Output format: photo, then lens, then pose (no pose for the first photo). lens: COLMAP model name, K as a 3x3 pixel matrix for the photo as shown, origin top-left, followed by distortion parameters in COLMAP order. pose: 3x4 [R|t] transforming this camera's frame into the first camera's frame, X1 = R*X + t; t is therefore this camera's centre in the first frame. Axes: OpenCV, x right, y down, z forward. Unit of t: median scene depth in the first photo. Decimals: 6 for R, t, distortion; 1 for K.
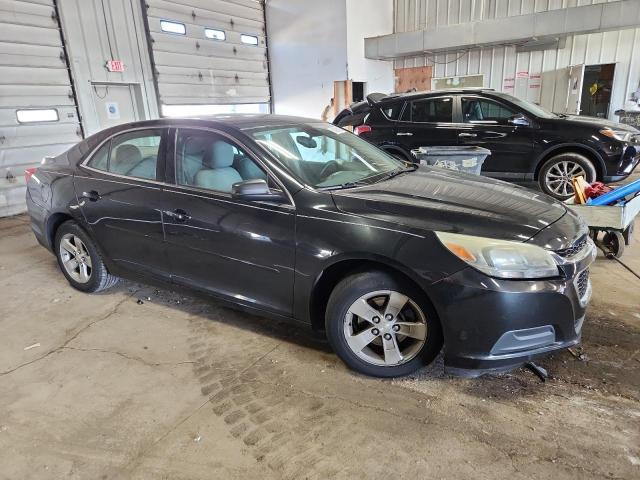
lens RADIAL K [[422.0, 0, 320.0], [0, 422.0, 240.0], [0, 0, 1]] dist [0.001496, -0.001540]
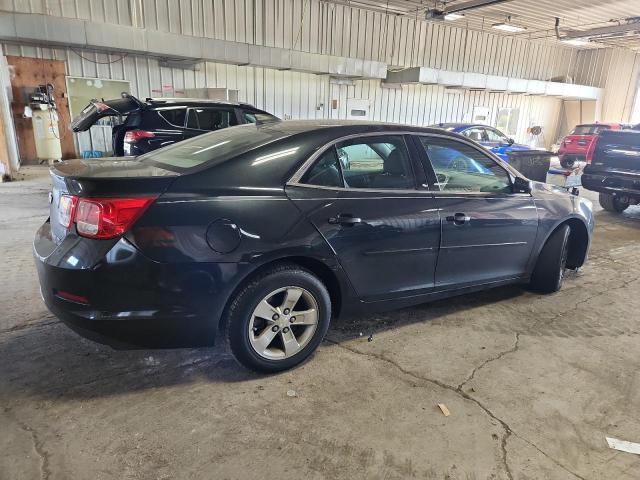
lens RADIAL K [[407.9, 0, 320.0], [0, 407.9, 240.0], [0, 0, 1]] dist [0.024317, -0.003124]
pose [[0.486188, -0.183382, 0.854396, -0.673975], [0.187916, 0.976799, 0.102721, -0.093056], [-0.853410, 0.110613, 0.509368, 0.363120]]
